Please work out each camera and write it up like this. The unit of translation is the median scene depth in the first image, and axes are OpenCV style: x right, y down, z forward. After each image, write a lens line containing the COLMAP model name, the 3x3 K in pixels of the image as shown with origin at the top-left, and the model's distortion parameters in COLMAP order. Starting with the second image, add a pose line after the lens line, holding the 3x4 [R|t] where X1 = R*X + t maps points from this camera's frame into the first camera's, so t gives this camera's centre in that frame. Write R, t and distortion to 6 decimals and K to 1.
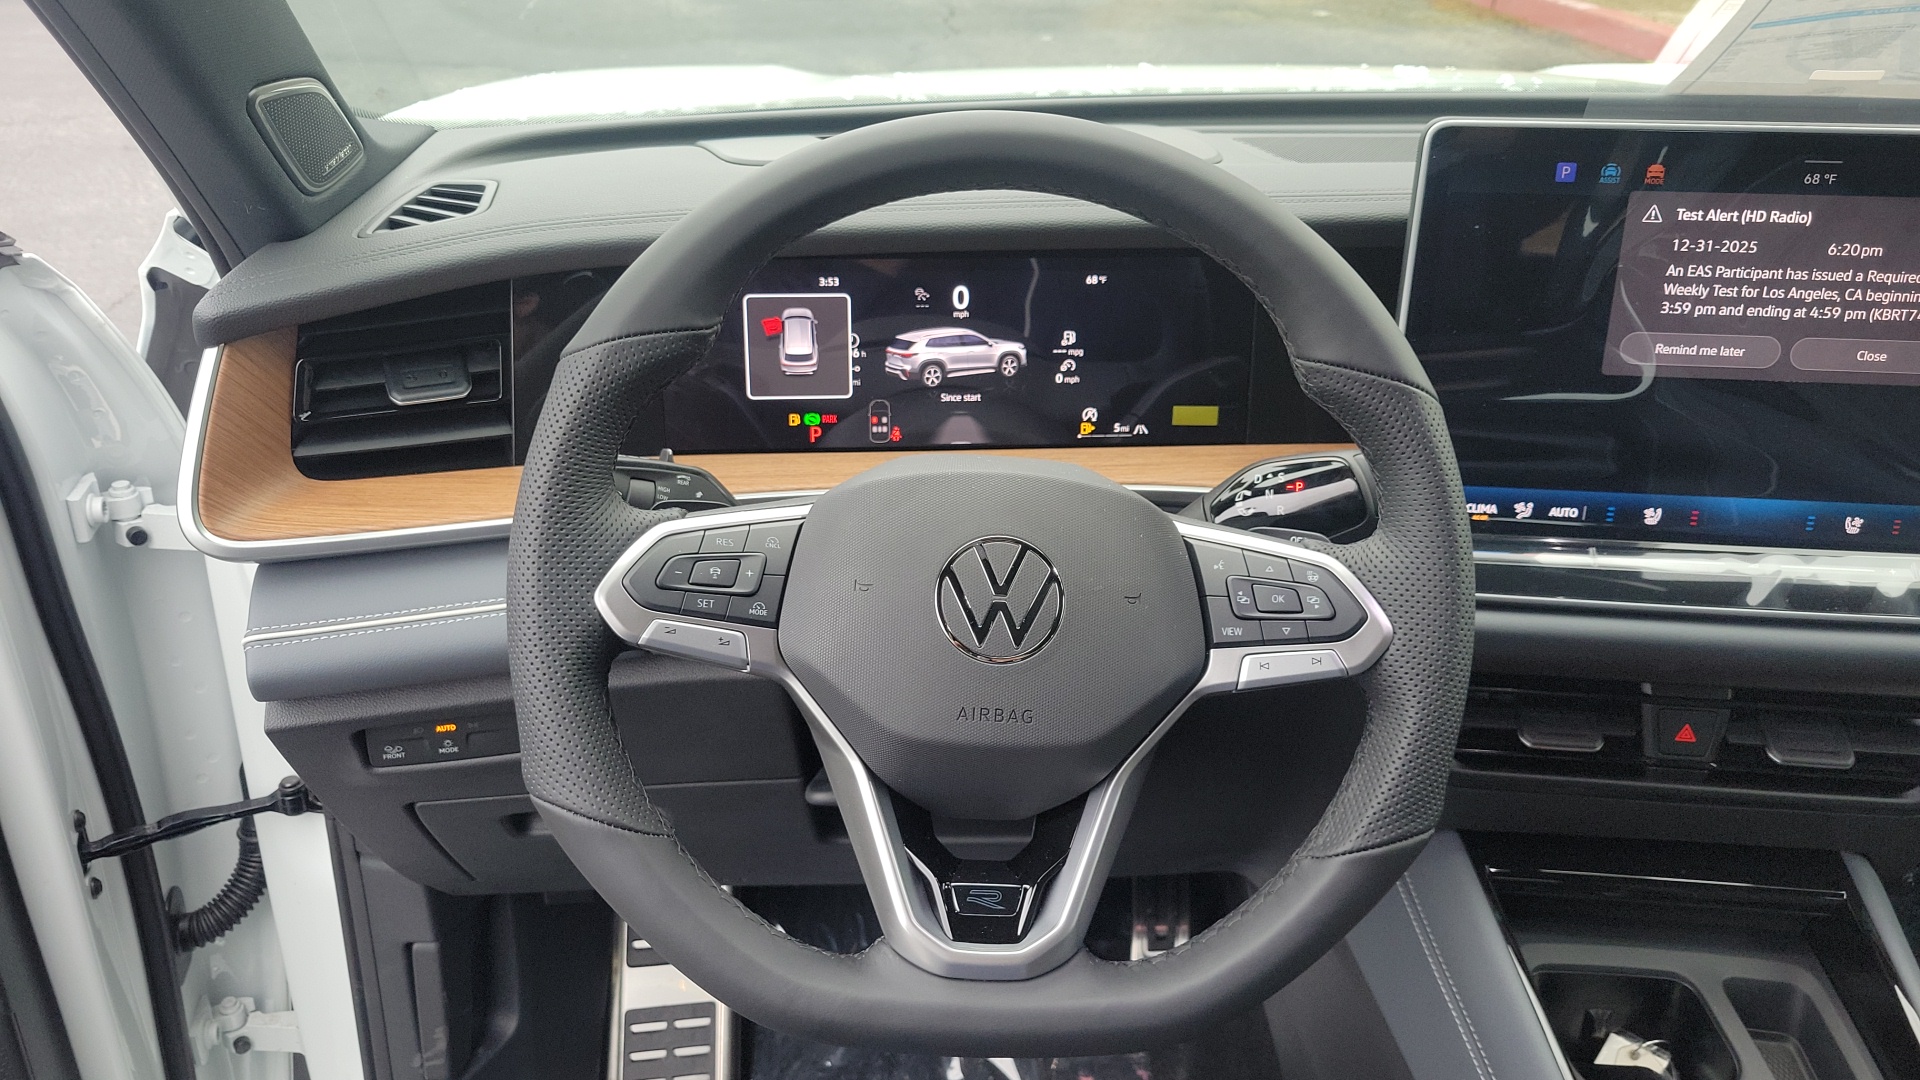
lens RADIAL K [[1450.6, 0, 969.7], [0, 1450.6, 513.2], [0, 0, 1]] dist [0.036860, -0.015555]
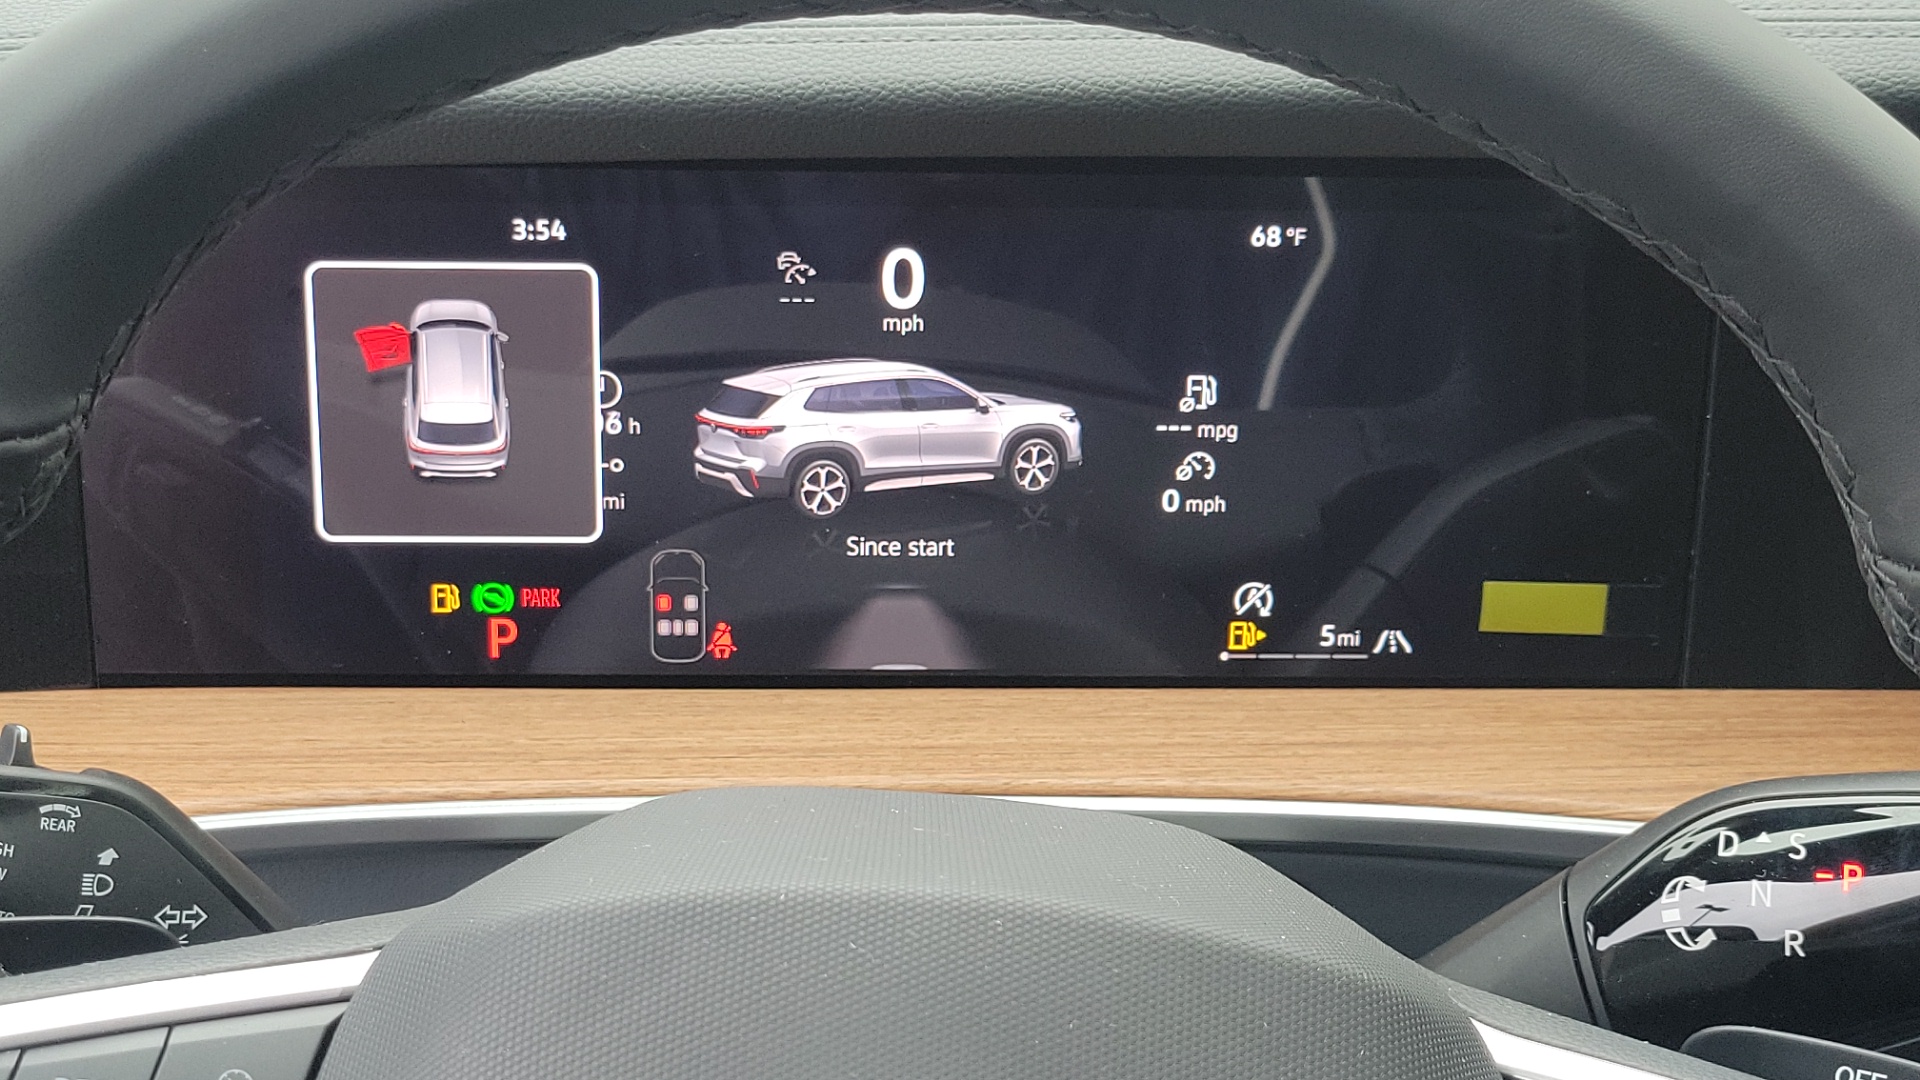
lens RADIAL K [[2919.1, 0, 955.4], [0, 2919.1, 549.6], [0, 0, 1]] dist [0.015150, 0.000000]
pose [[0.999099, 0.024079, -0.034938, 0.034412], [-0.024314, 0.999685, -0.006293, -0.076753], [0.034775, 0.007136, 0.999370, 0.272299]]
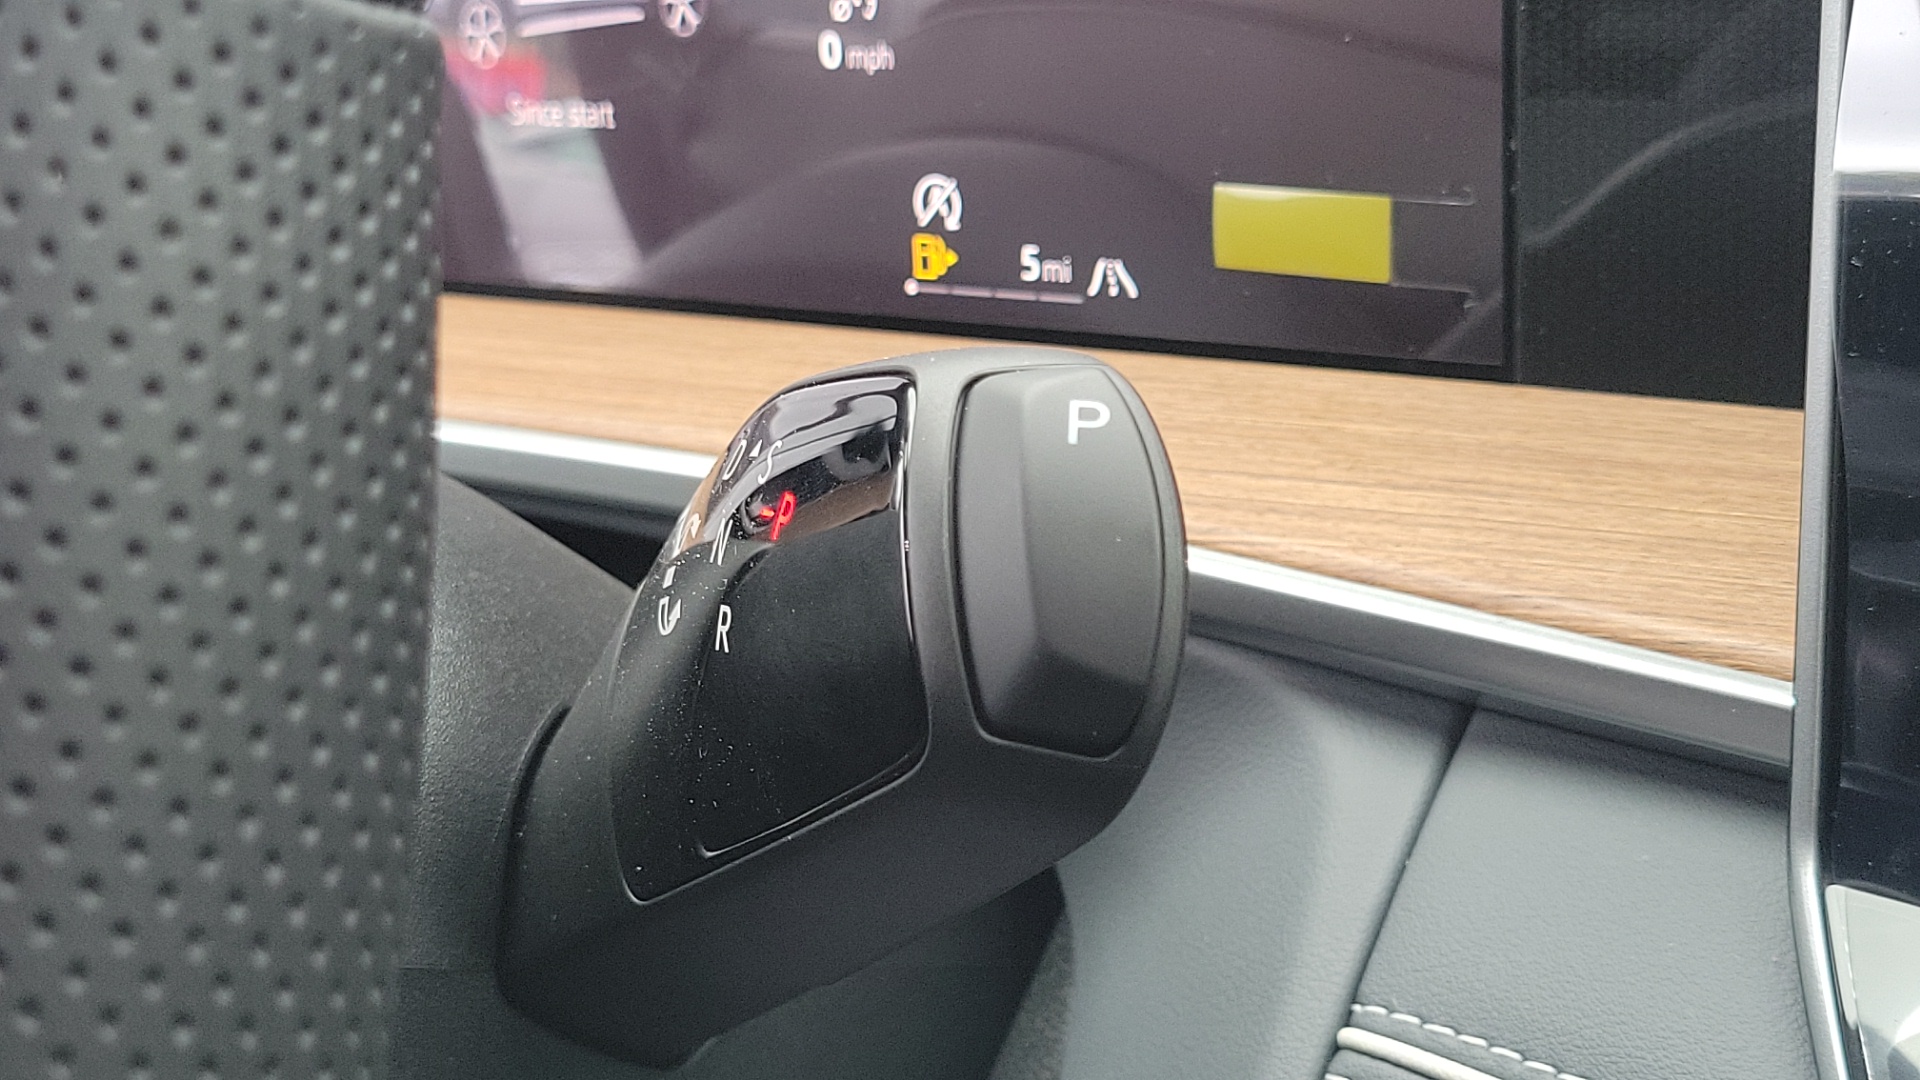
lens RADIAL K [[2919.1, 0, 960.1], [0, 2919.1, 546.5], [0, 0, 1]] dist [0.015150, 0.000000]
pose [[0.731131, 0.125223, -0.670647, 0.445049], [-0.144069, 0.989182, 0.027638, -0.024840], [0.666852, 0.076413, 0.741262, 0.659029]]
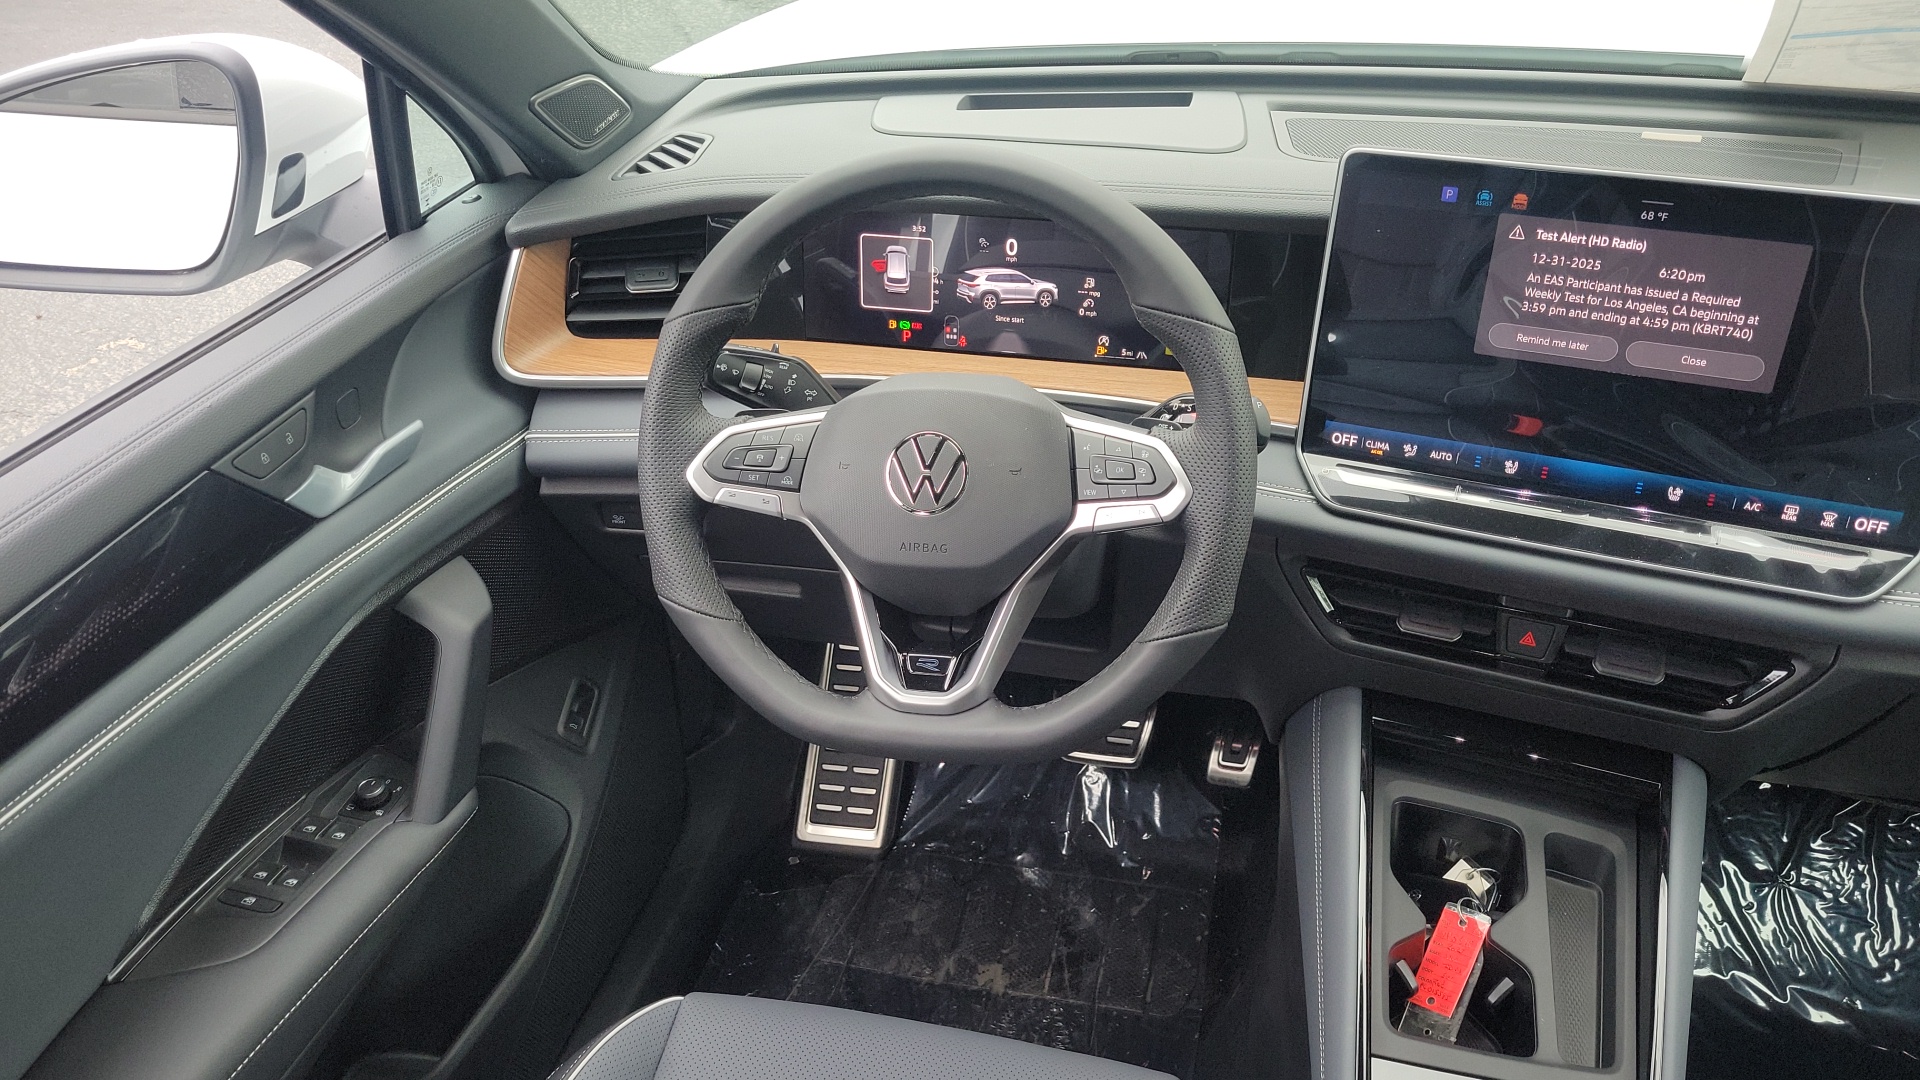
lens RADIAL K [[1450.6, 0, 971.0], [0, 1450.6, 529.7], [0, 0, 1]] dist [0.036860, -0.015555]
pose [[0.954477, 0.134265, -0.266357, 0.358942], [-0.098461, 0.984733, 0.143552, -0.079259], [0.281565, -0.110791, 0.953125, -0.343958]]
